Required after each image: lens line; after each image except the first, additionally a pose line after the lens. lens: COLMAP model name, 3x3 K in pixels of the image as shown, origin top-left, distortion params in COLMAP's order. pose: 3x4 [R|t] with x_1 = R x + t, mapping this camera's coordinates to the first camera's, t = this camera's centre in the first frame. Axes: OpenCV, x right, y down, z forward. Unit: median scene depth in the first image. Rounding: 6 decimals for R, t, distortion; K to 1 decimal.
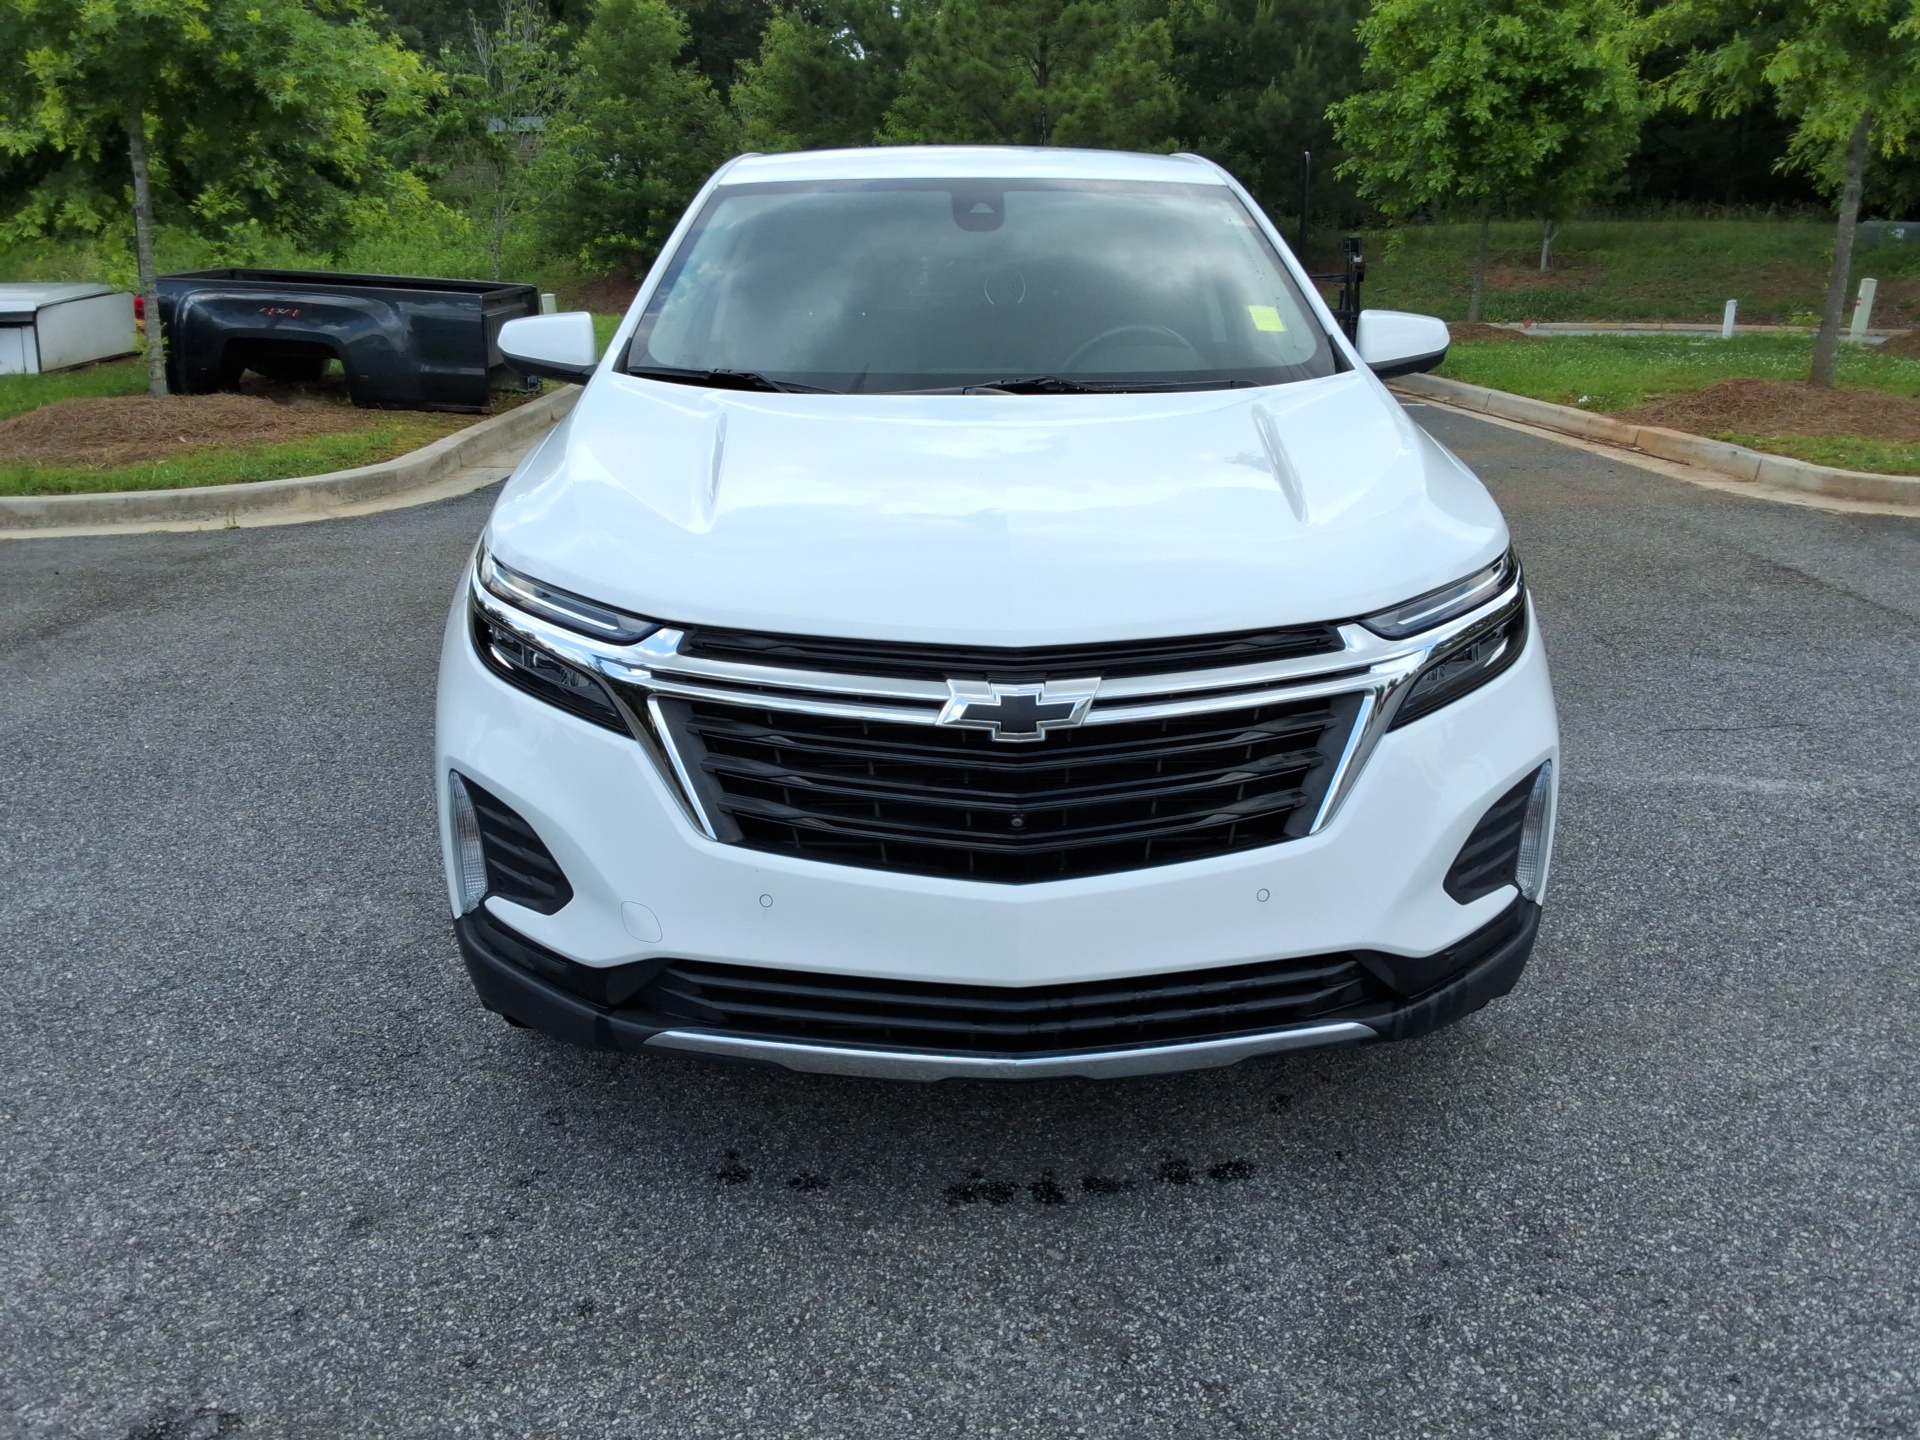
lens RADIAL K [[1524.6, 0, 965.0], [0, 1524.6, 709.3], [0, 0, 1]] dist [0.088787, -0.119605]
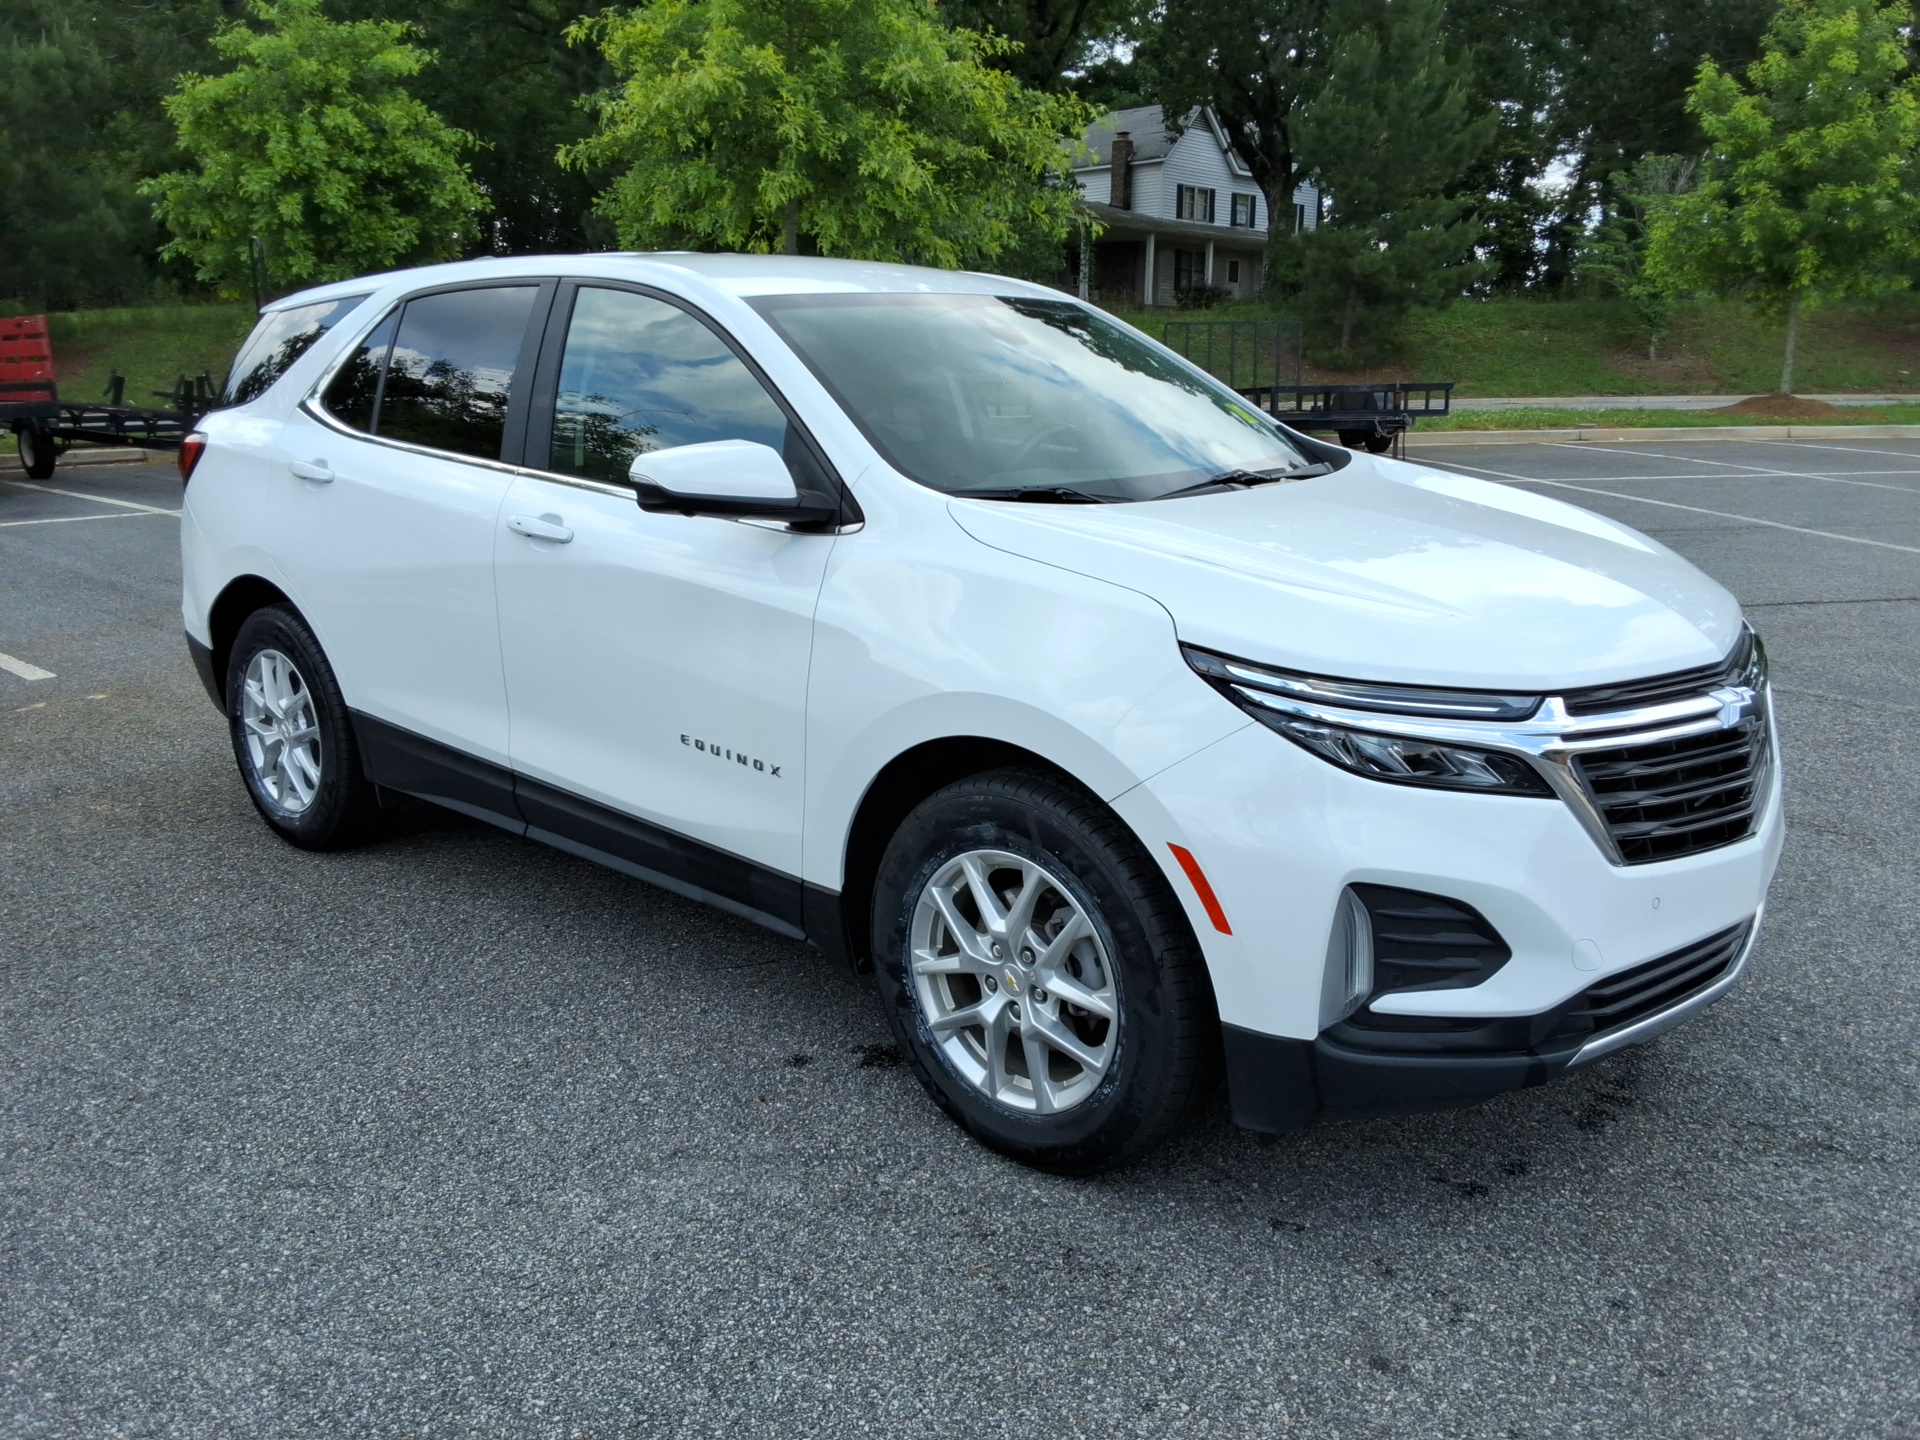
lens RADIAL K [[1524.6, 0, 969.1], [0, 1524.6, 721.2], [0, 0, 1]] dist [0.088787, -0.119605]
pose [[0.704269, -0.177840, 0.687298, -0.119070], [0.207382, 0.977425, 0.040408, -0.015835], [-0.678969, 0.114075, 0.725251, 0.042918]]
